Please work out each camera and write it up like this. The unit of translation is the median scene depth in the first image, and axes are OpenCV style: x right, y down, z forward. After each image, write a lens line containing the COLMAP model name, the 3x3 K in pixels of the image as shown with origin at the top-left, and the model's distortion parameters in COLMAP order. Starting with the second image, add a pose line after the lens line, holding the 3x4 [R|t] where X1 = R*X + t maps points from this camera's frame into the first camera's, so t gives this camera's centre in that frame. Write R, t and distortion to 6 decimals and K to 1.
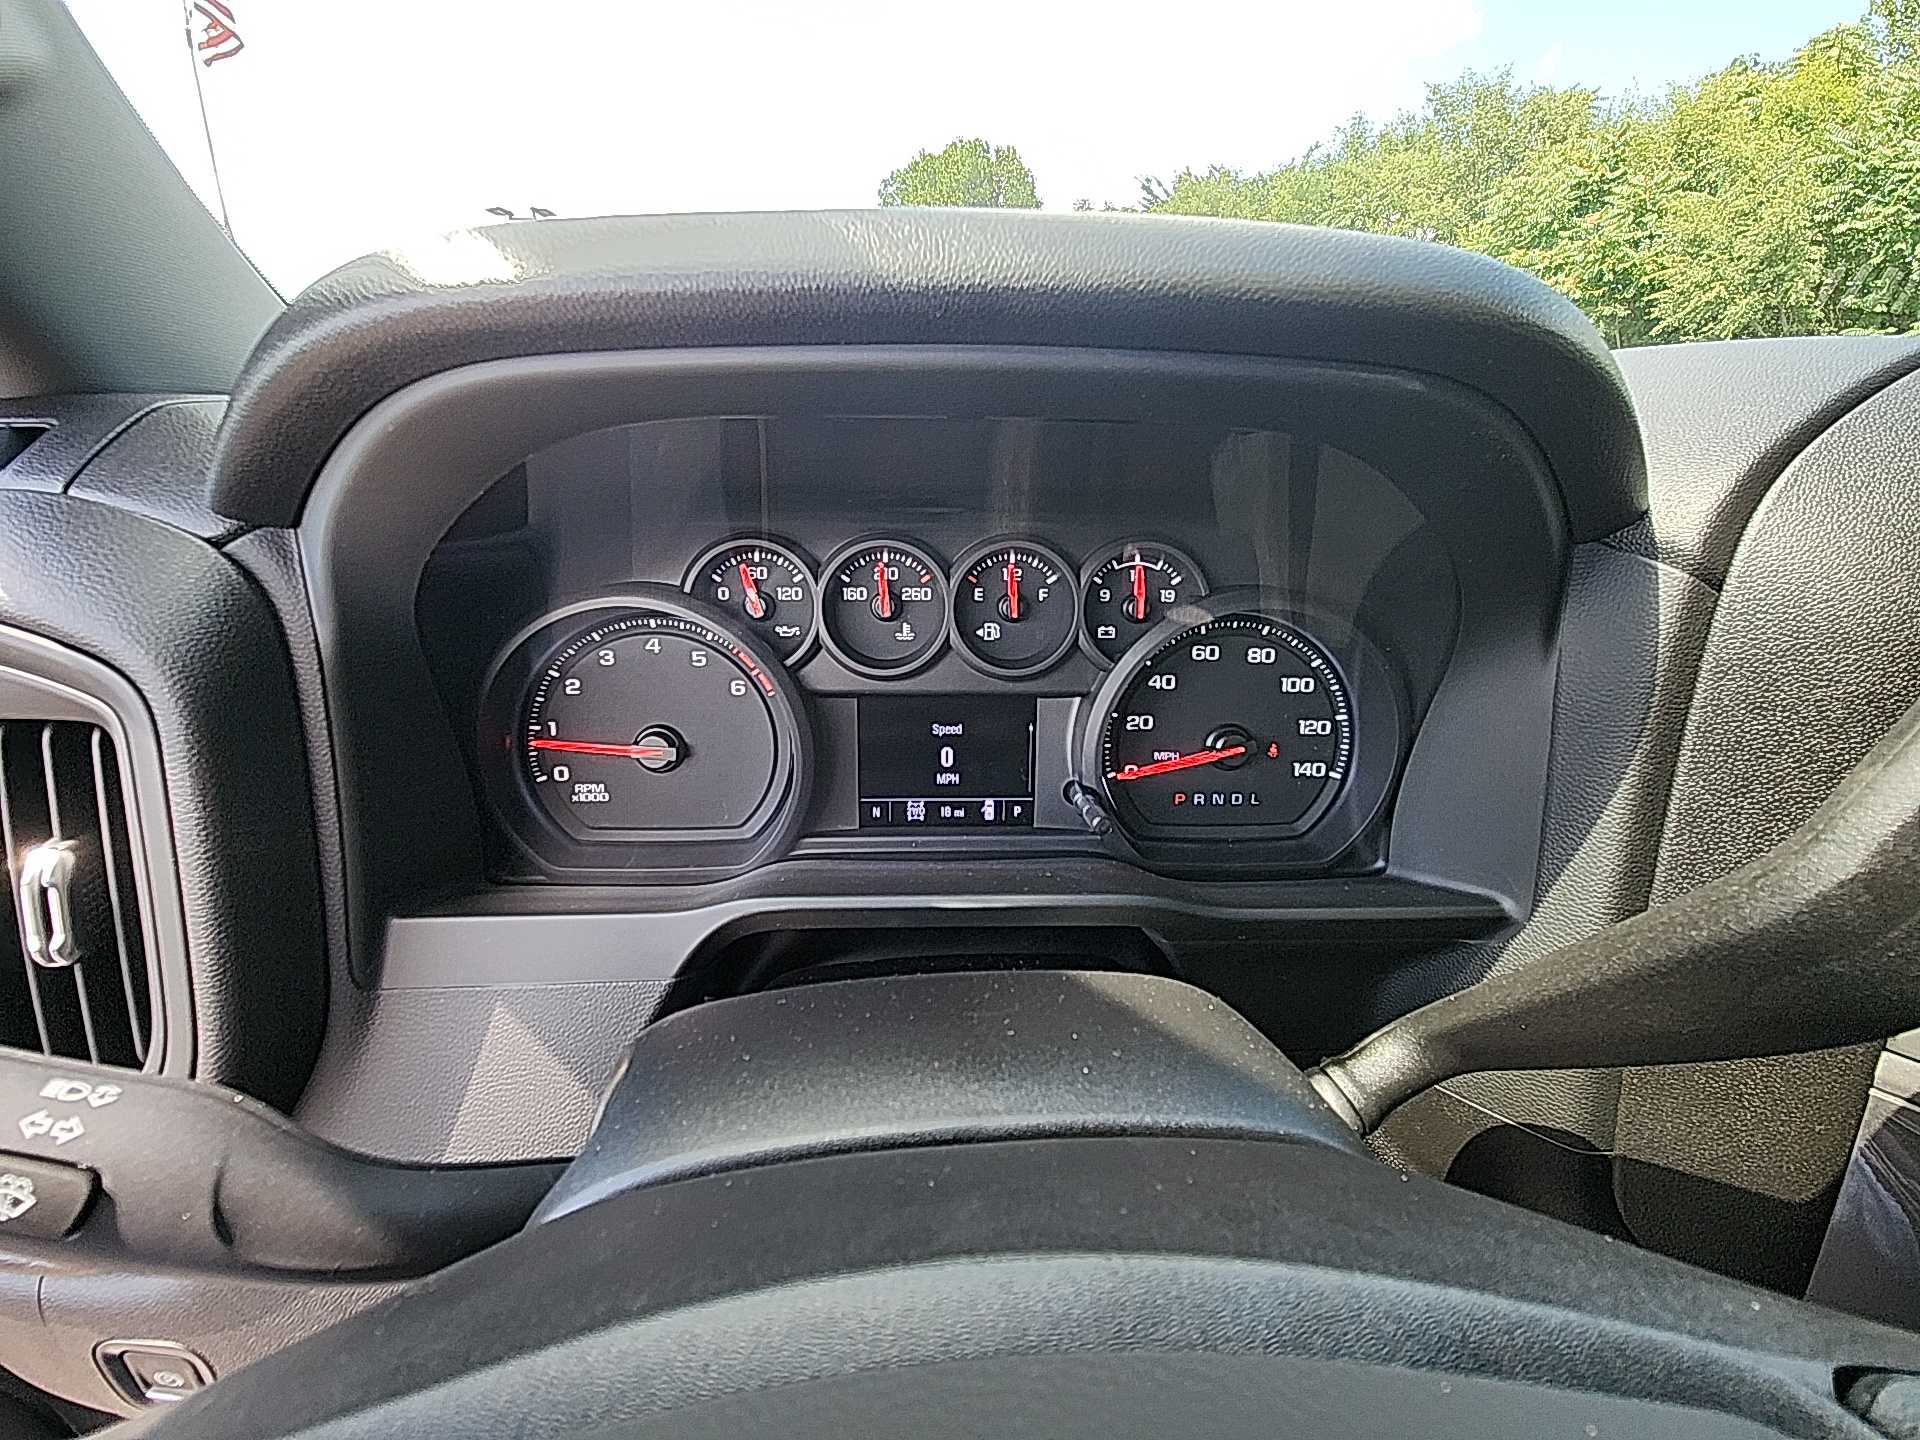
lens RADIAL K [[782.2, 0, 946.4], [0, 782.2, 715.2], [0, 0, 1]] dist [0.000430, -0.003942]
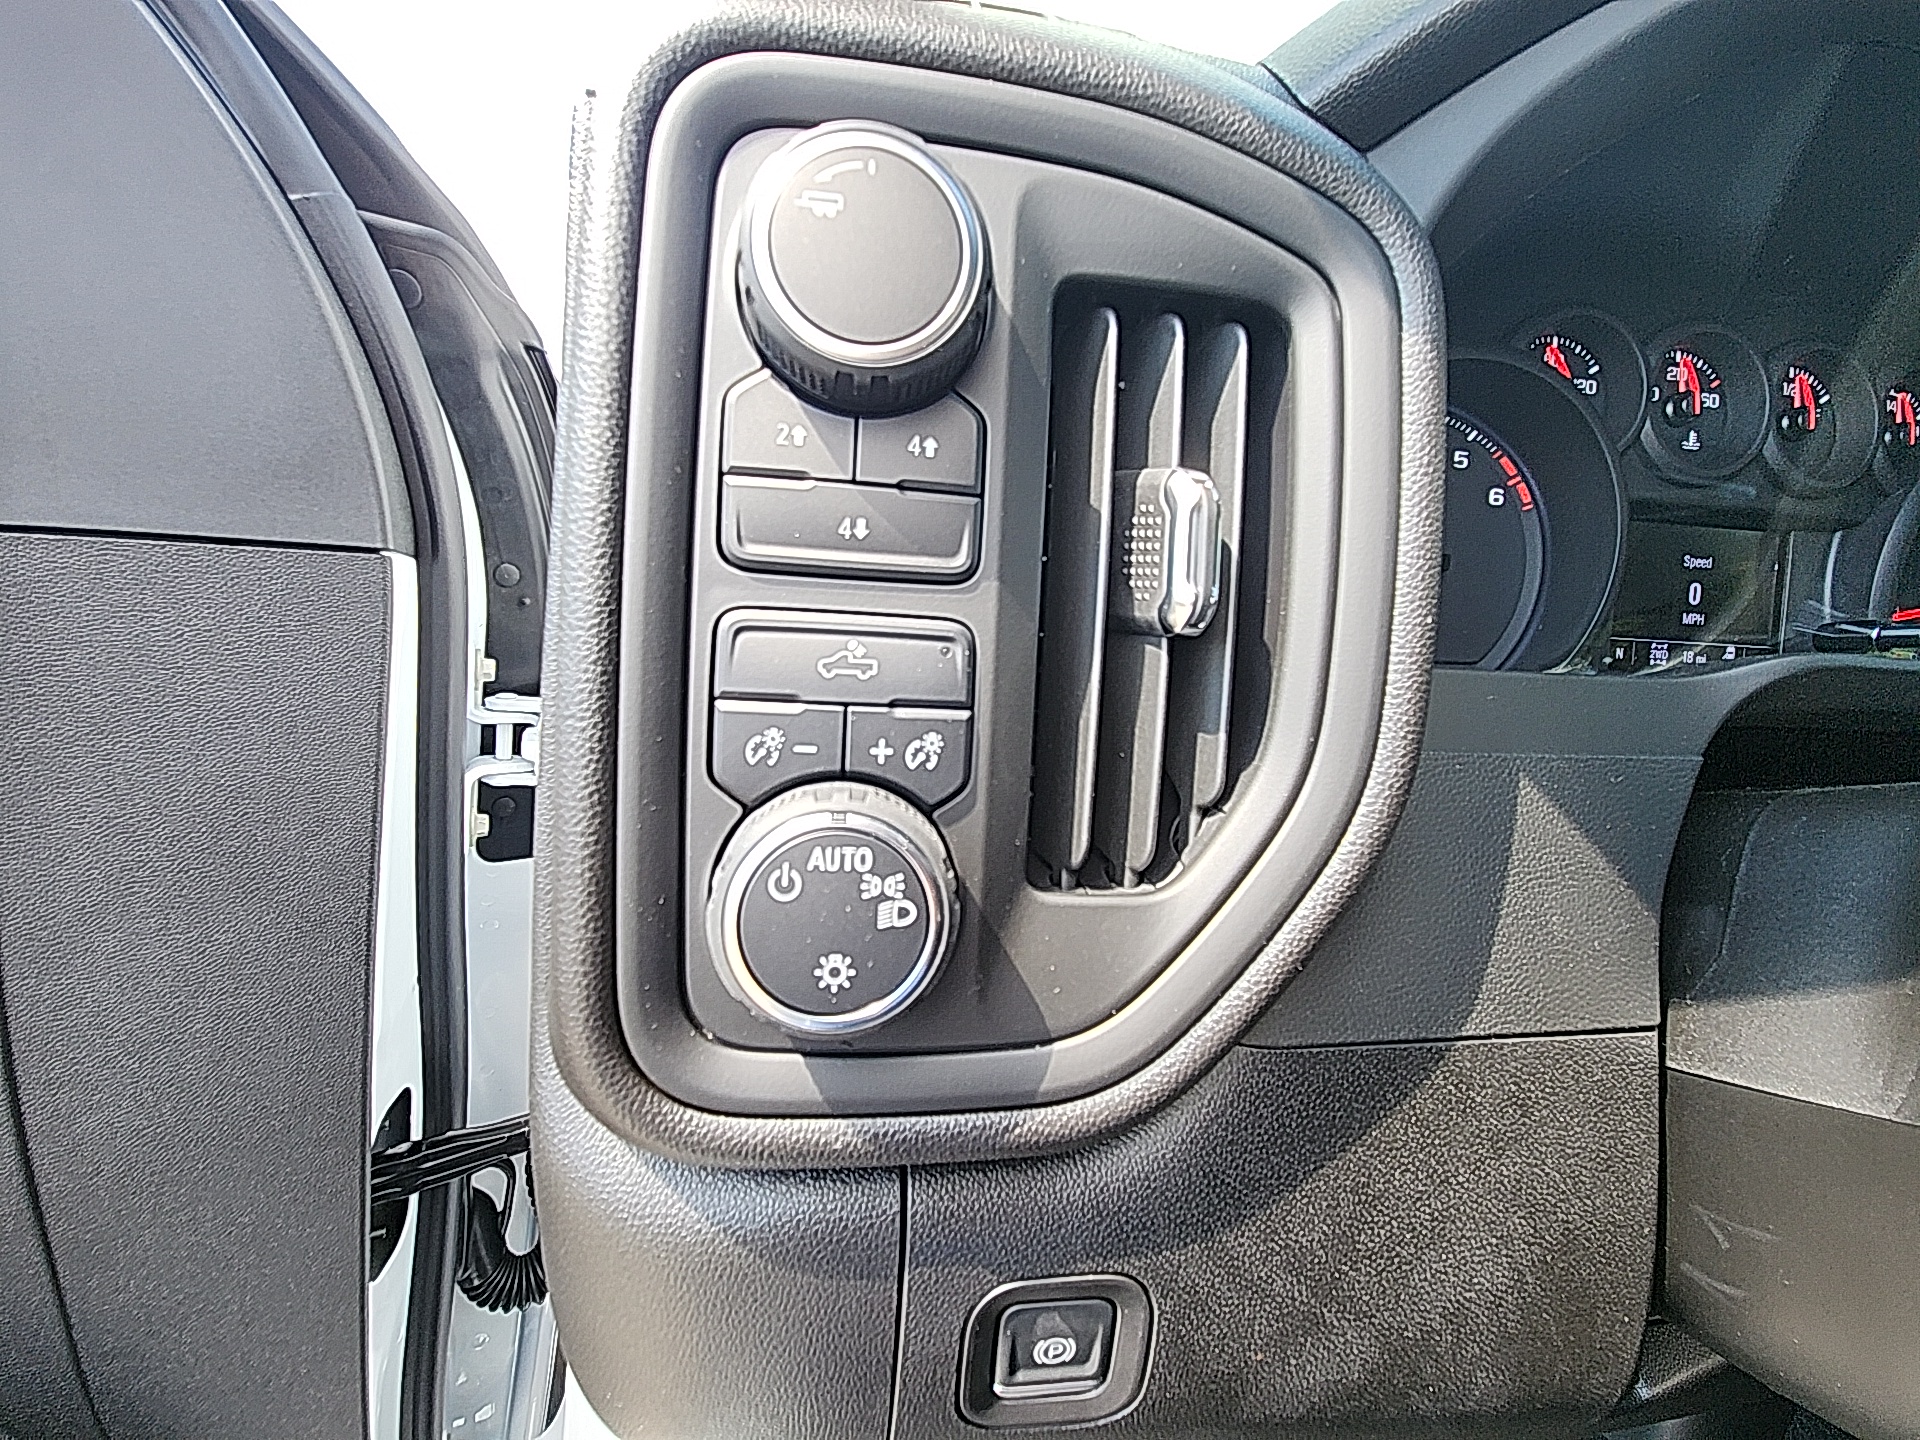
lens RADIAL K [[782.2, 0, 946.4], [0, 782.2, 715.2], [0, 0, 1]] dist [0.000430, -0.003942]
pose [[0.994943, 0.035478, 0.093969, -0.916783], [-0.023823, 0.992199, -0.122366, 0.316280], [-0.097577, 0.119508, 0.988027, 0.217714]]
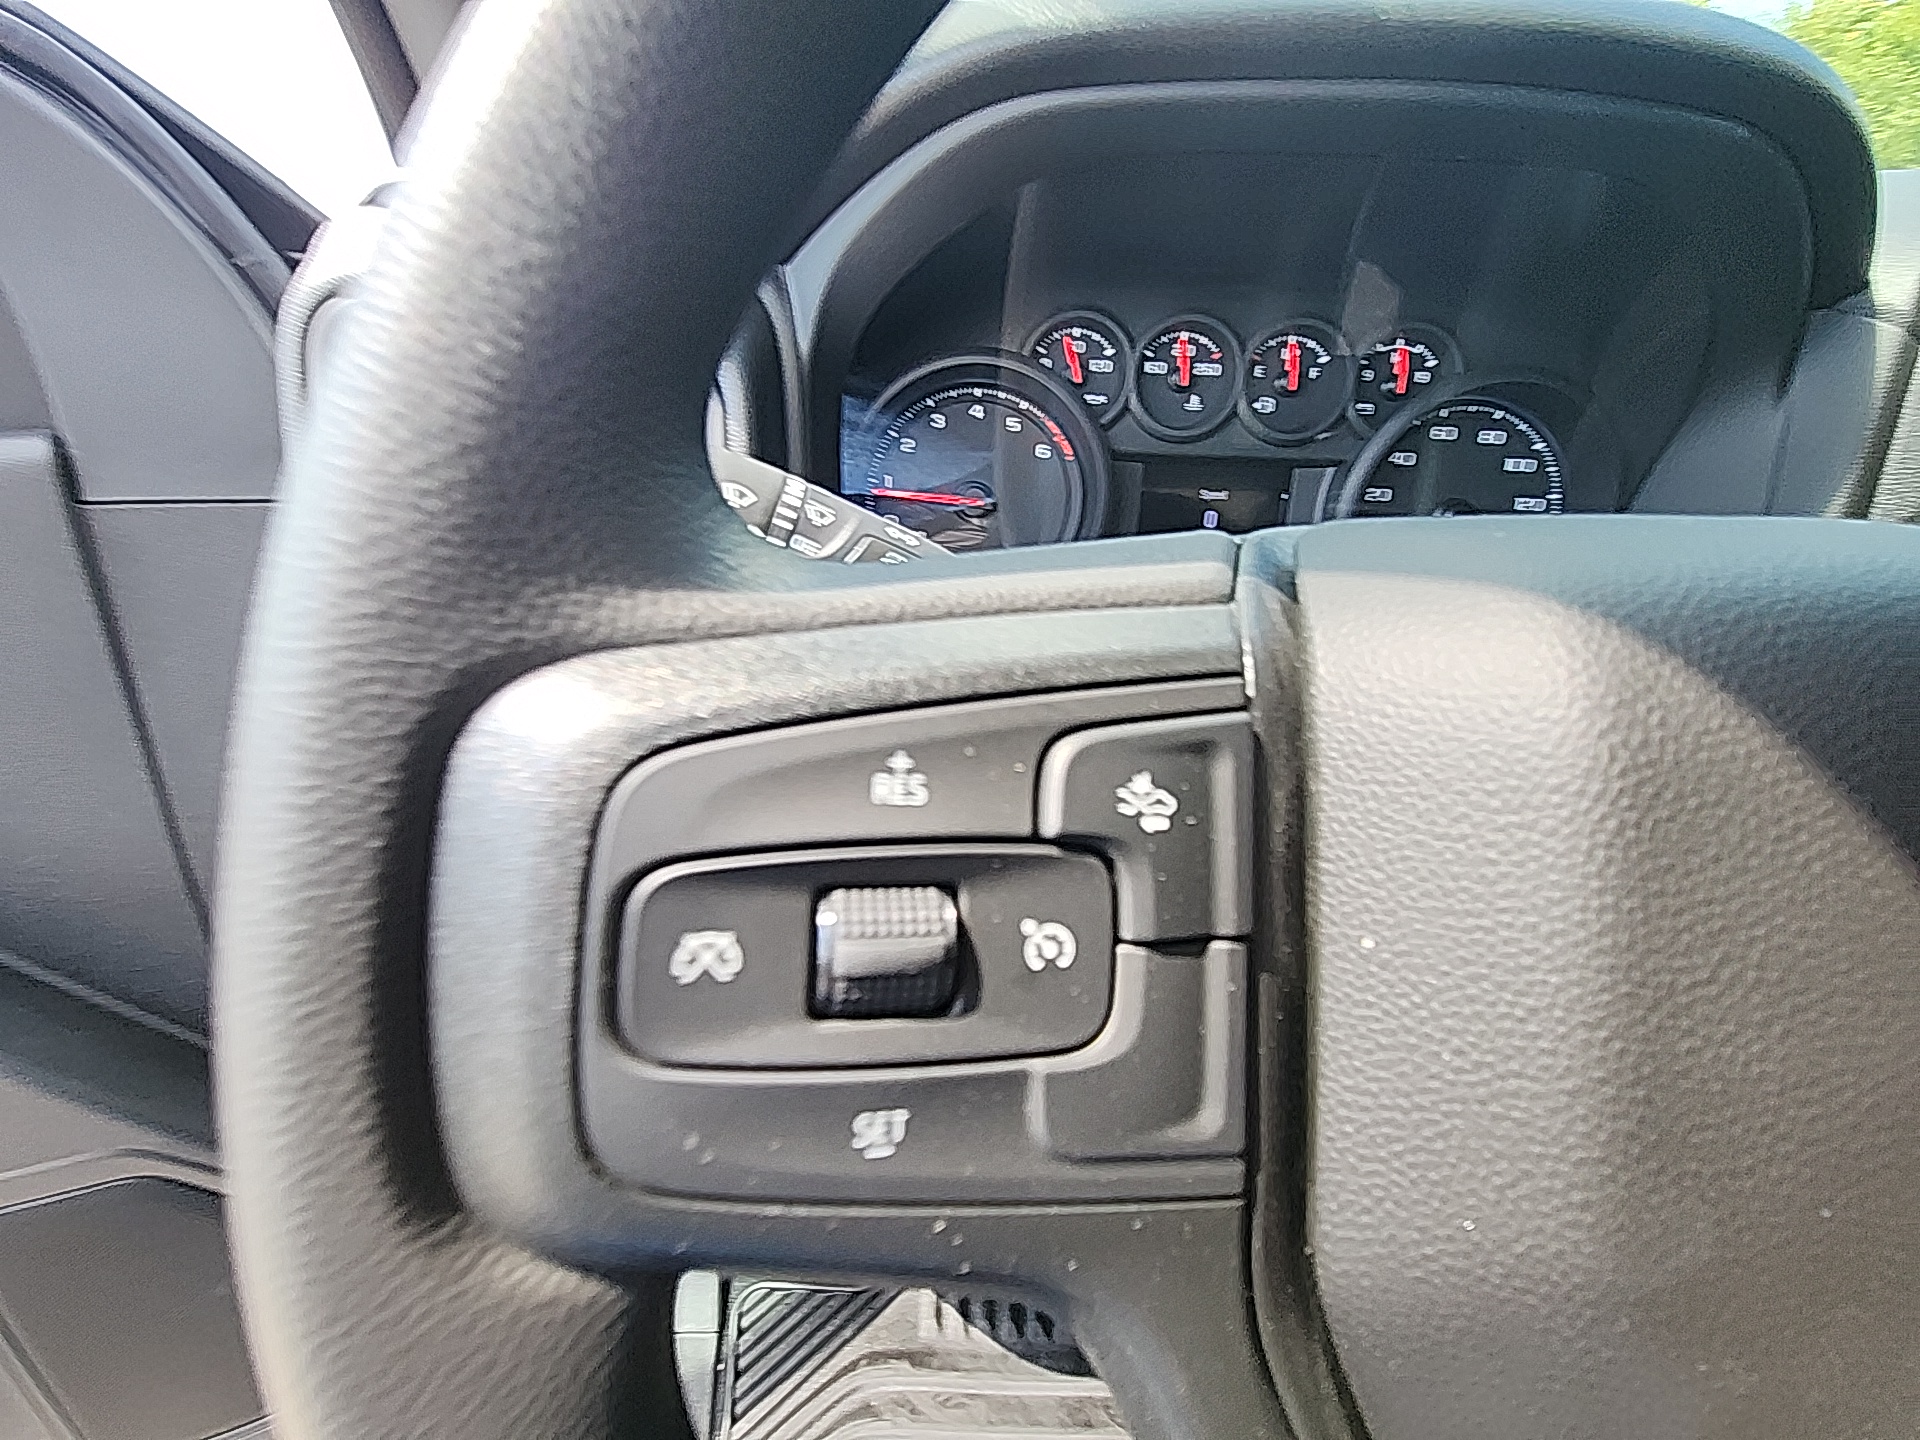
lens RADIAL K [[764.3, 0, 929.1], [0, 764.3, 700.9], [0, 0, 1]] dist [-0.001215, -0.000450]
pose [[0.998421, 0.038084, -0.041302, -0.363225], [-0.035386, 0.997310, 0.064199, 0.265816], [0.043636, -0.062637, 0.997082, -0.188853]]
